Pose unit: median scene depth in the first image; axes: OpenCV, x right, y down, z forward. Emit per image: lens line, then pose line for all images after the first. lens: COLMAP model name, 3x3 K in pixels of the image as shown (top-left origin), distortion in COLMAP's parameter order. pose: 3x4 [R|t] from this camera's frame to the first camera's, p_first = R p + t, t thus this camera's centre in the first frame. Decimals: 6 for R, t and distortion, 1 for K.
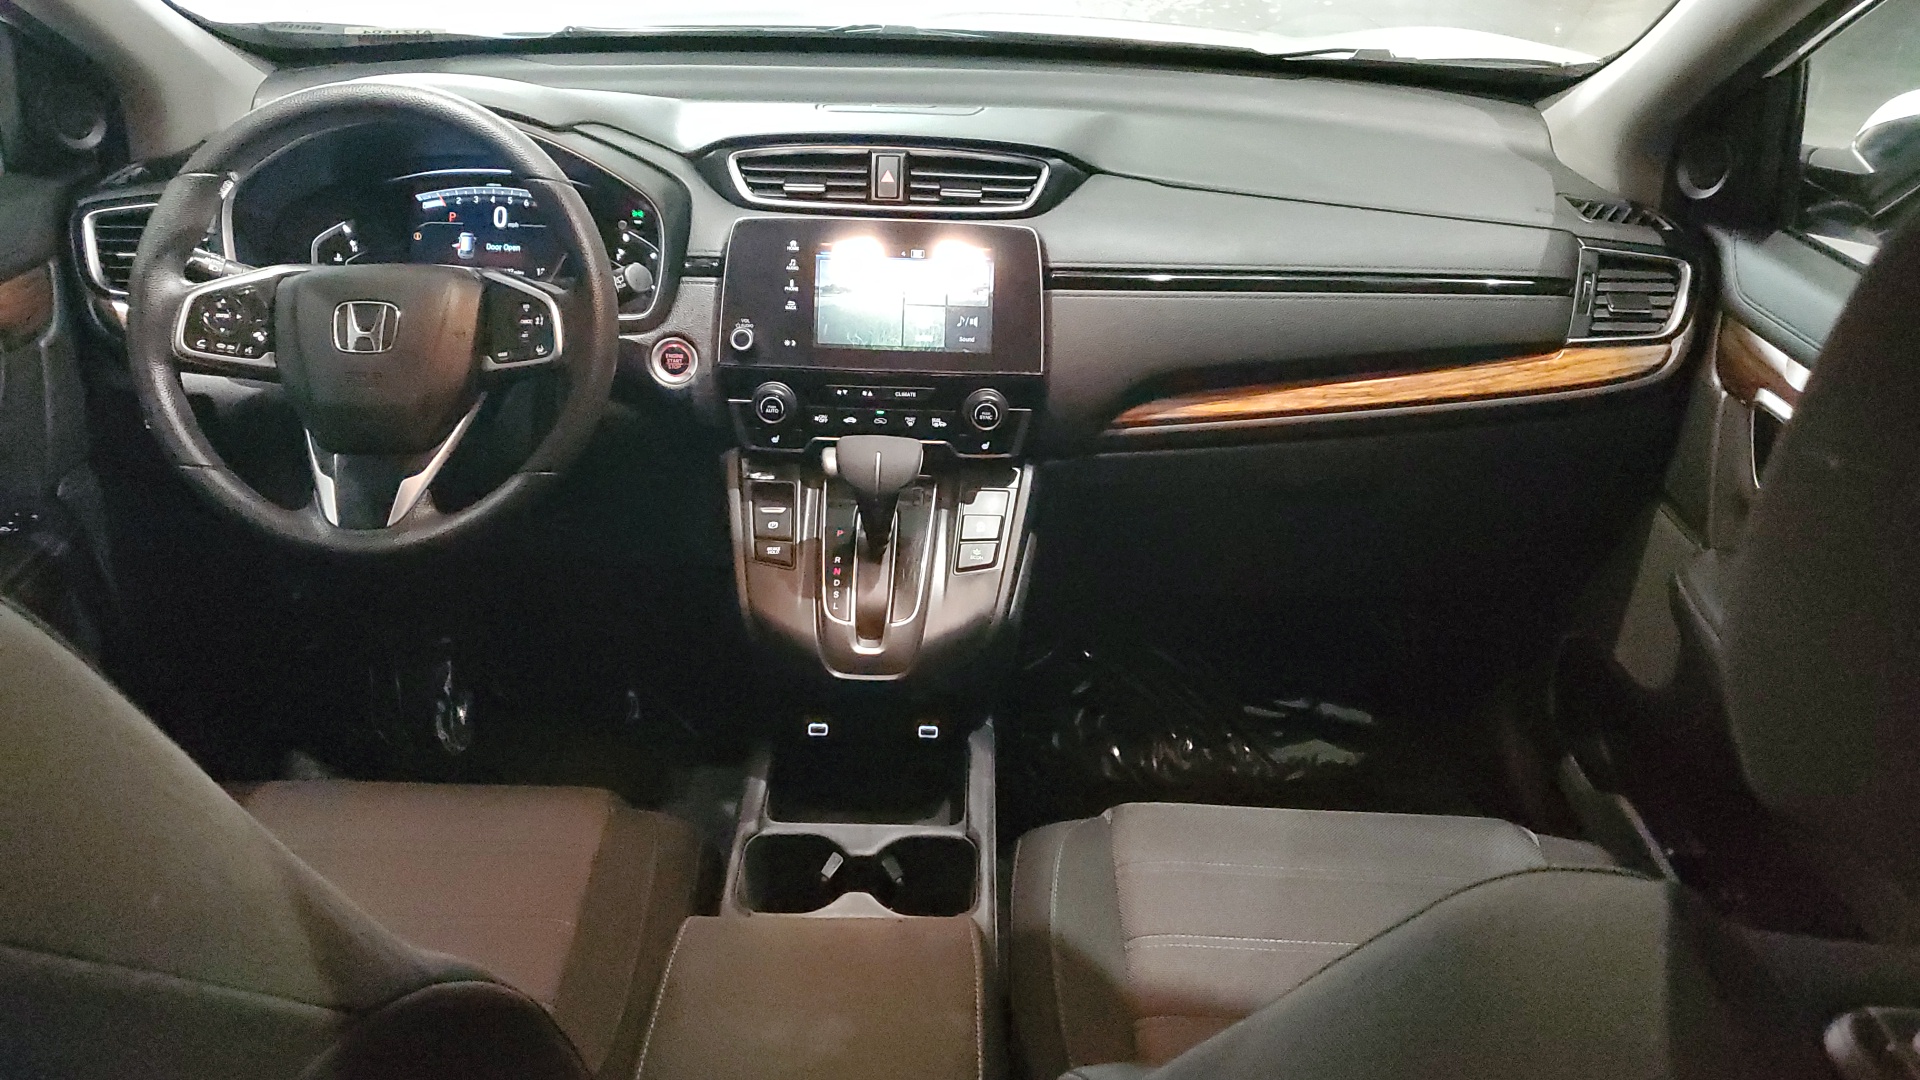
lens RADIAL K [[1494.8, 0, 958.5], [0, 1494.8, 565.4], [0, 0, 1]] dist [0.054934, -0.069250]
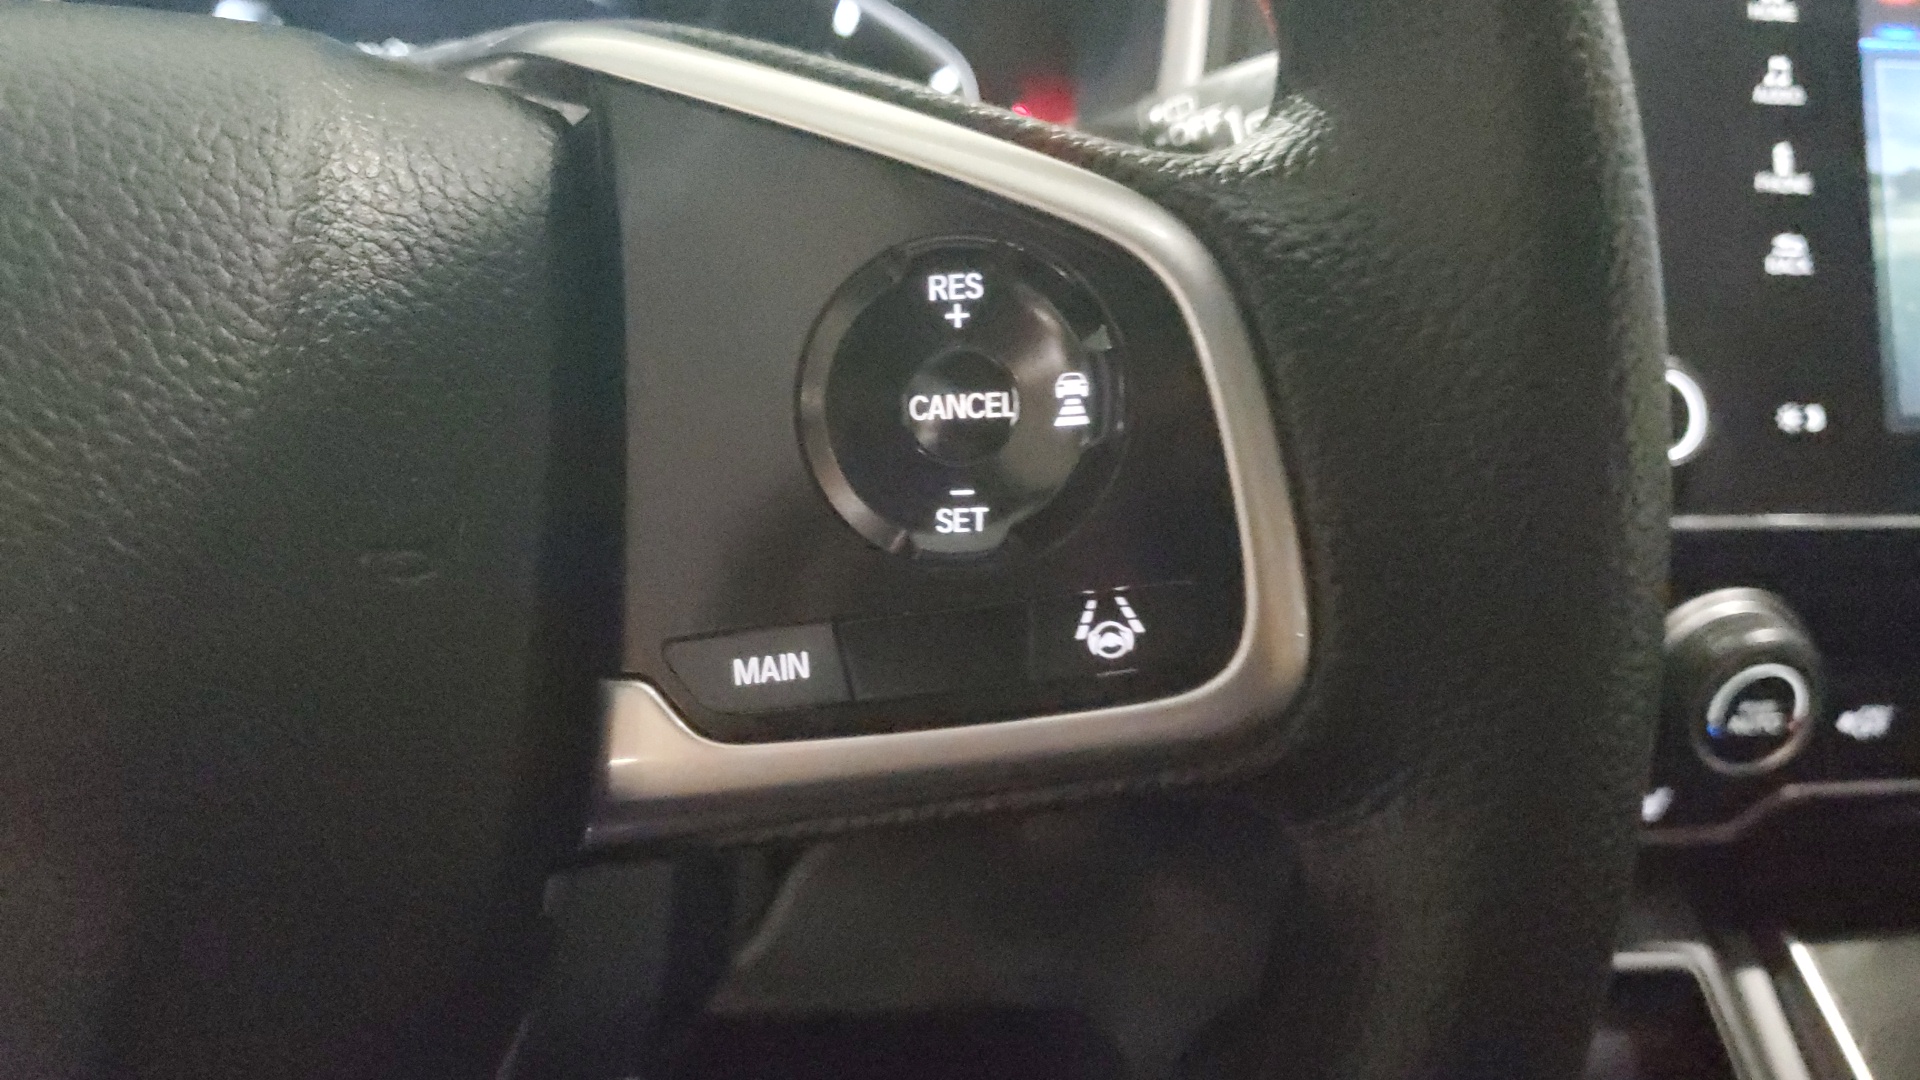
lens RADIAL K [[1494.8, 0, 961.4], [0, 1494.8, 576.4], [0, 0, 1]] dist [0.054934, -0.069250]
pose [[0.987011, -0.049827, 0.152730, -0.270261], [0.047236, 0.998672, 0.020549, -0.132376], [-0.153551, -0.013068, 0.988054, 0.774057]]
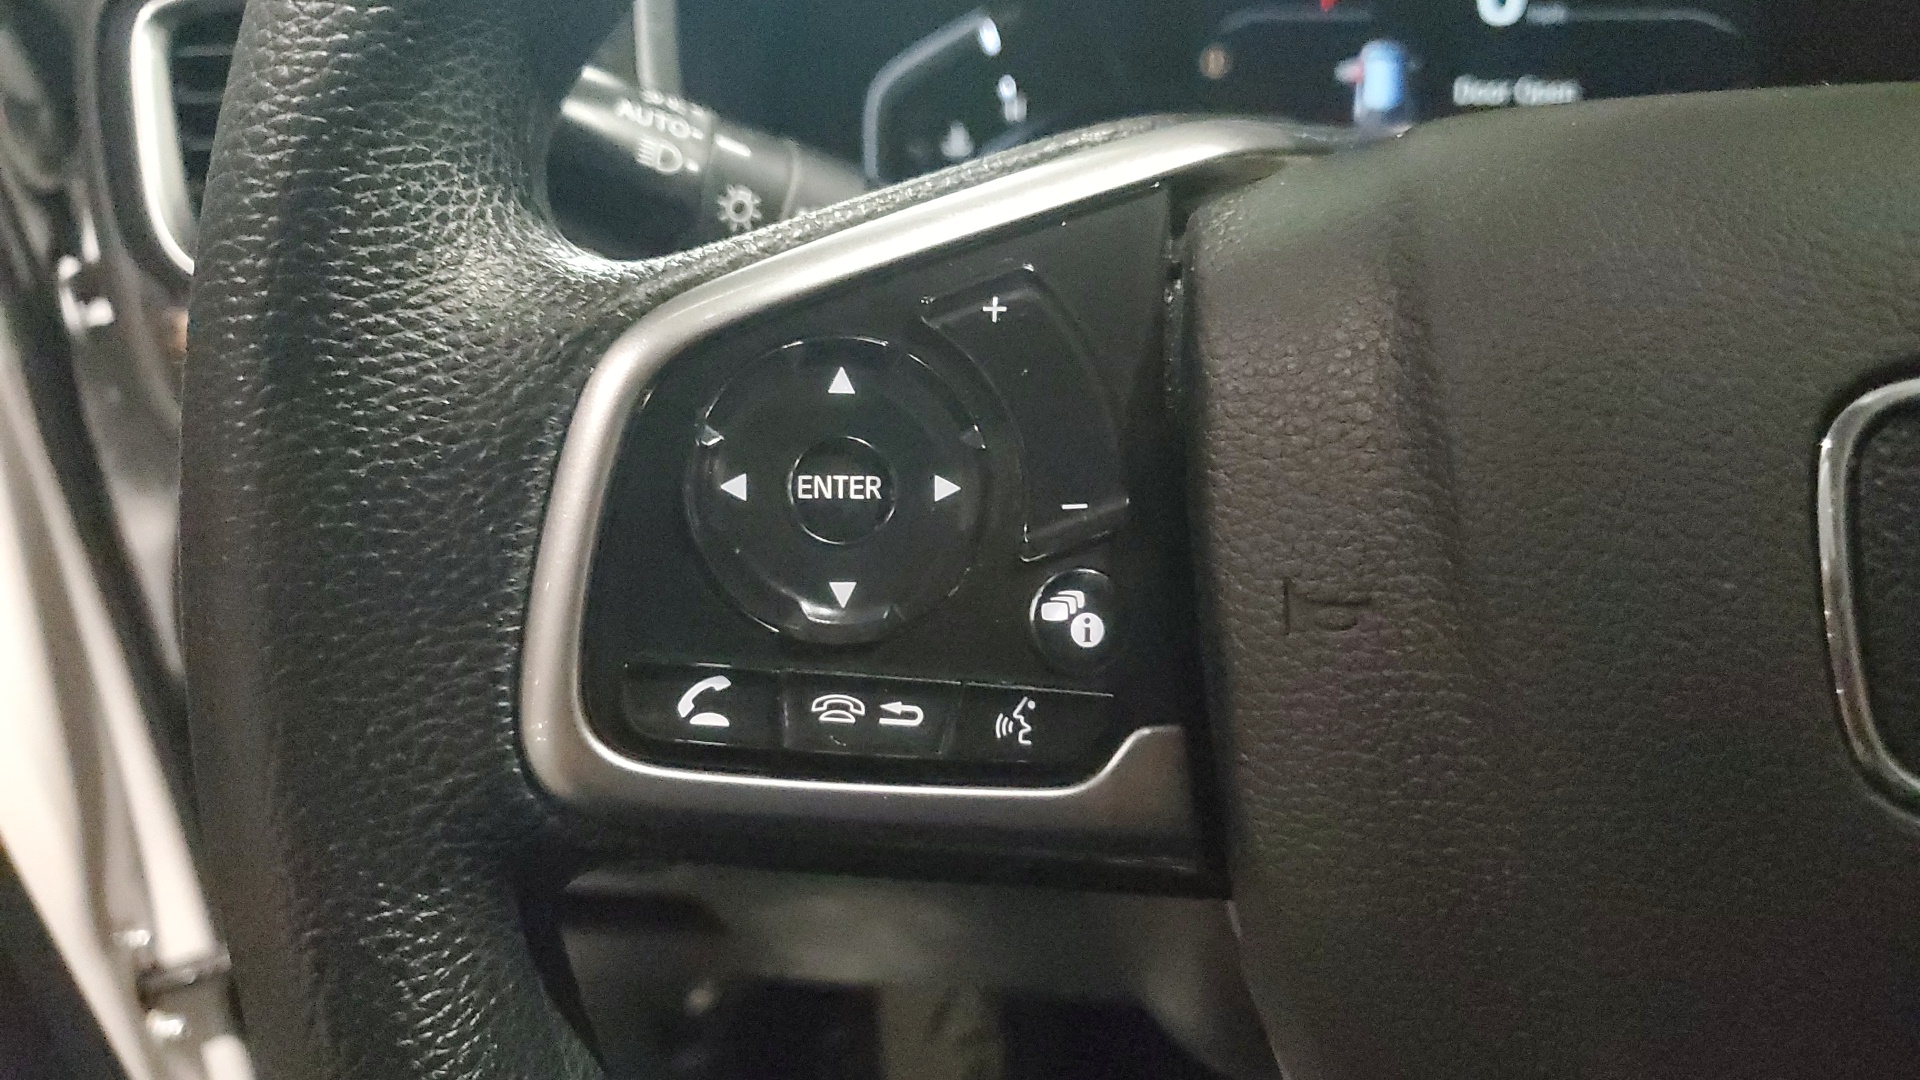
lens RADIAL K [[1640.8, 0, 1034.4], [0, 1640.8, 548.4], [0, 0, 1]] dist [-0.032791, -0.049481]
pose [[0.995180, -0.003104, -0.098018, -0.400499], [0.004605, 0.999875, 0.015096, -0.142230], [0.097959, -0.015475, 0.995070, 0.750012]]
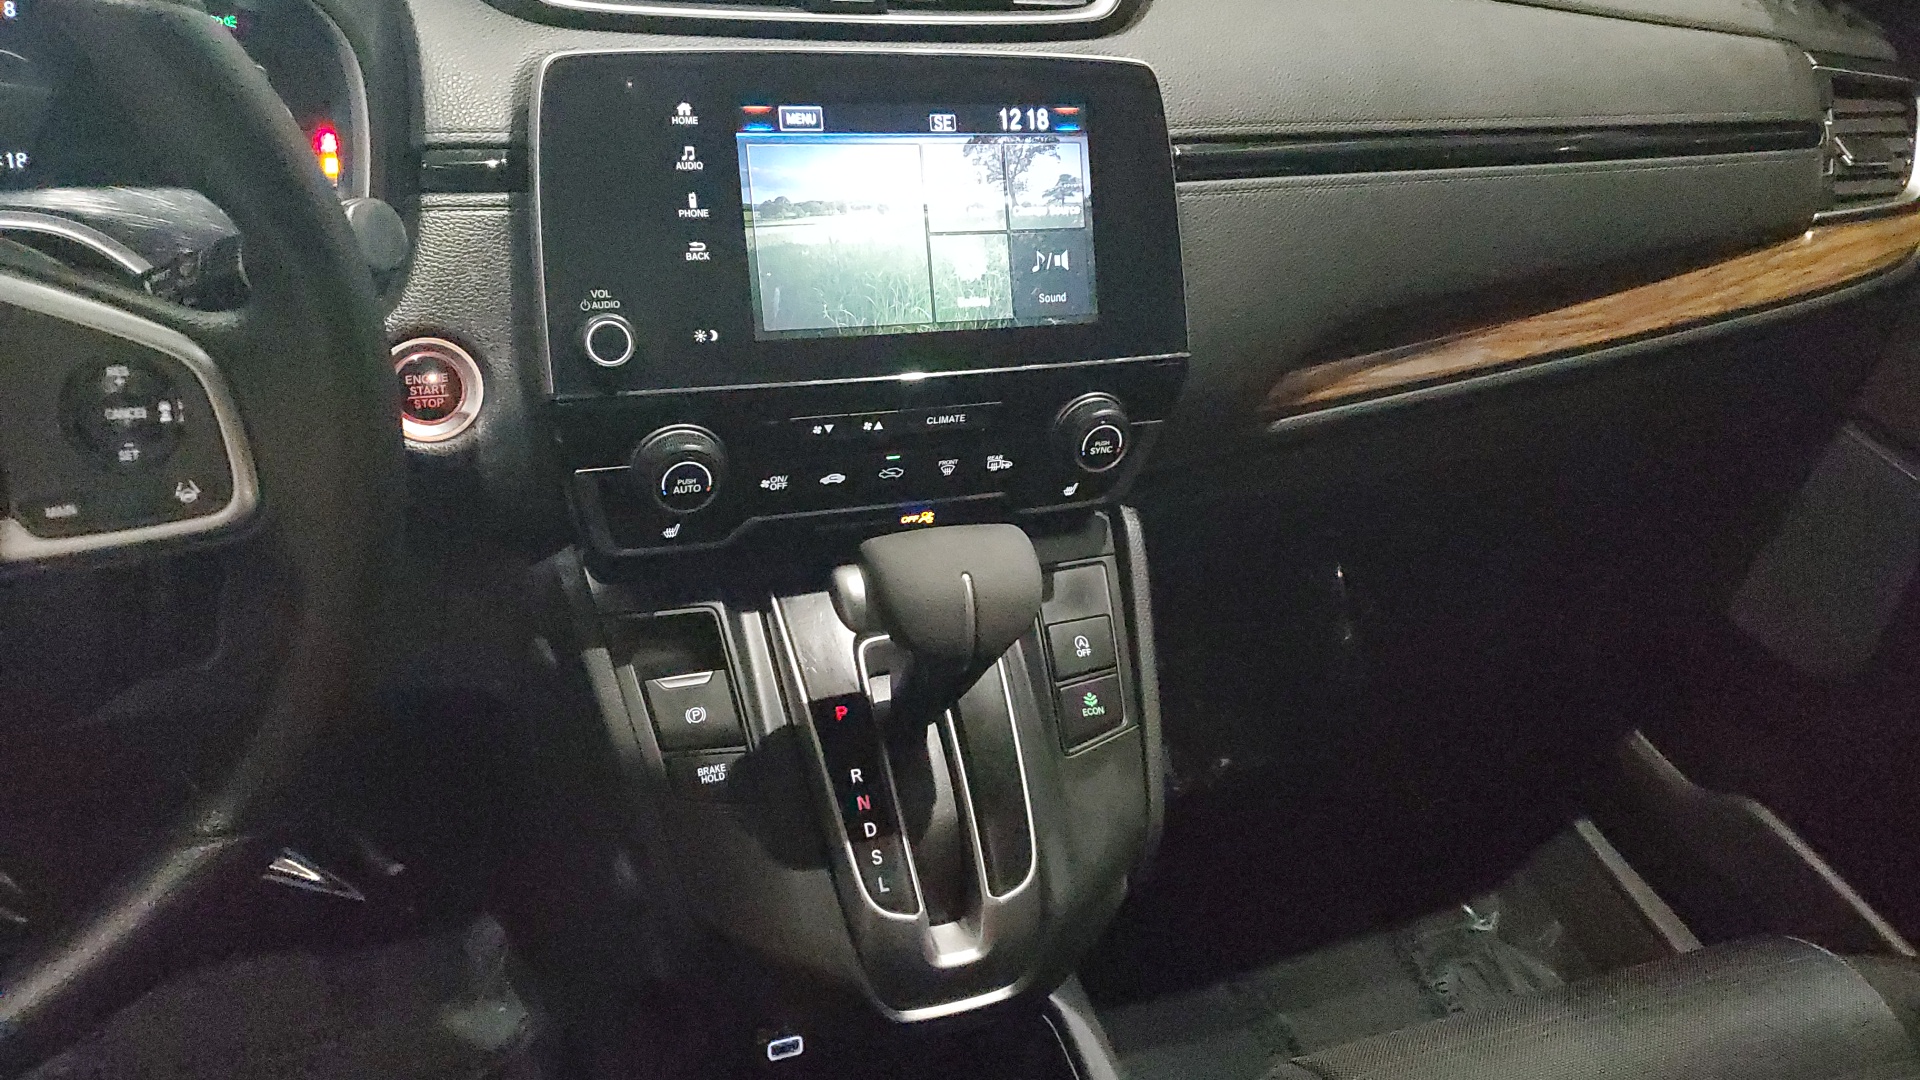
lens RADIAL K [[1494.8, 0, 965.6], [0, 1494.8, 541.5], [0, 0, 1]] dist [0.054934, -0.069250]
pose [[0.920627, -0.135362, 0.366229, -0.211225], [0.072460, 0.980919, 0.180409, -0.160336], [-0.383662, -0.139552, 0.912869, 0.532073]]
